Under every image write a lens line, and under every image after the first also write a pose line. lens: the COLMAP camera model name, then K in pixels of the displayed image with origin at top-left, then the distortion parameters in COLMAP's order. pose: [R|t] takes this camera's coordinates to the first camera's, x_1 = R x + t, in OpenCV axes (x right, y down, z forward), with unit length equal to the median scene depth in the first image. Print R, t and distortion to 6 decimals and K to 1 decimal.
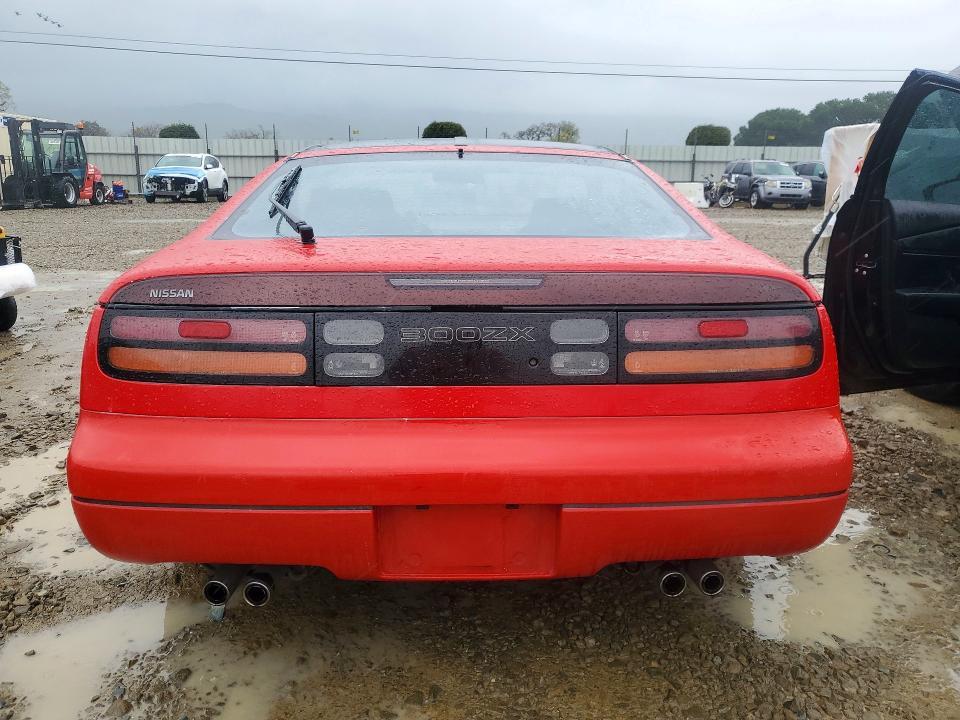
lens RADIAL K [[755.6, 0, 488.2], [0, 755.6, 359.2], [0, 0, 1]] dist [-0.010684, 0.061243]
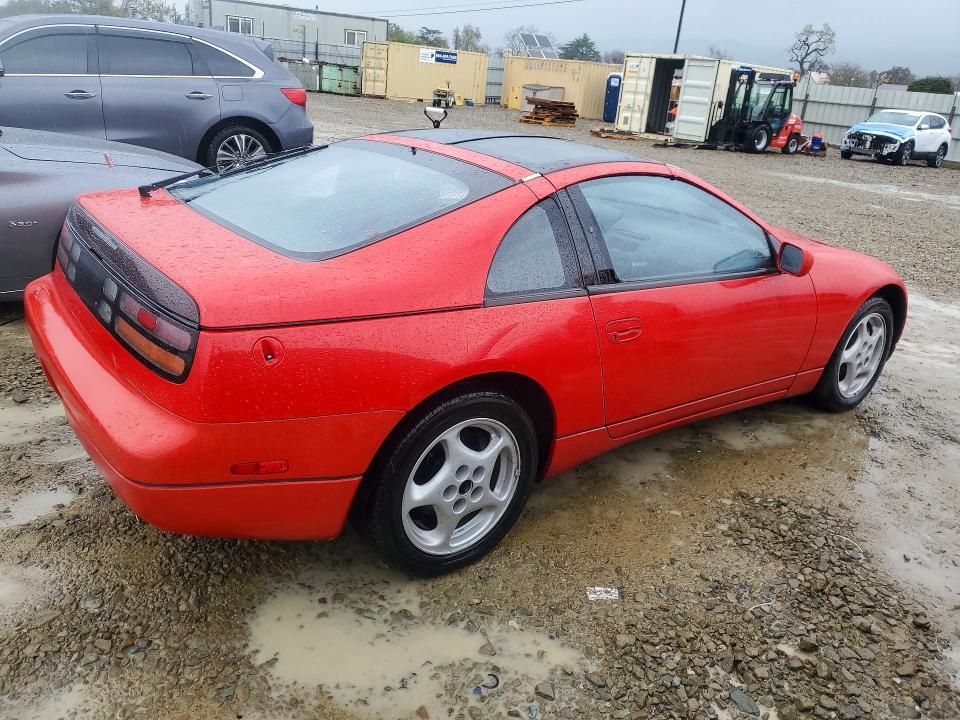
lens RADIAL K [[755.6, 0, 488.2], [0, 755.6, 359.2], [0, 0, 1]] dist [-0.010684, 0.061243]
pose [[0.560340, 0.336742, -0.756720, 0.129438], [-0.285921, 0.936102, 0.204847, -0.032194], [0.777347, 0.101578, 0.620817, 0.055650]]
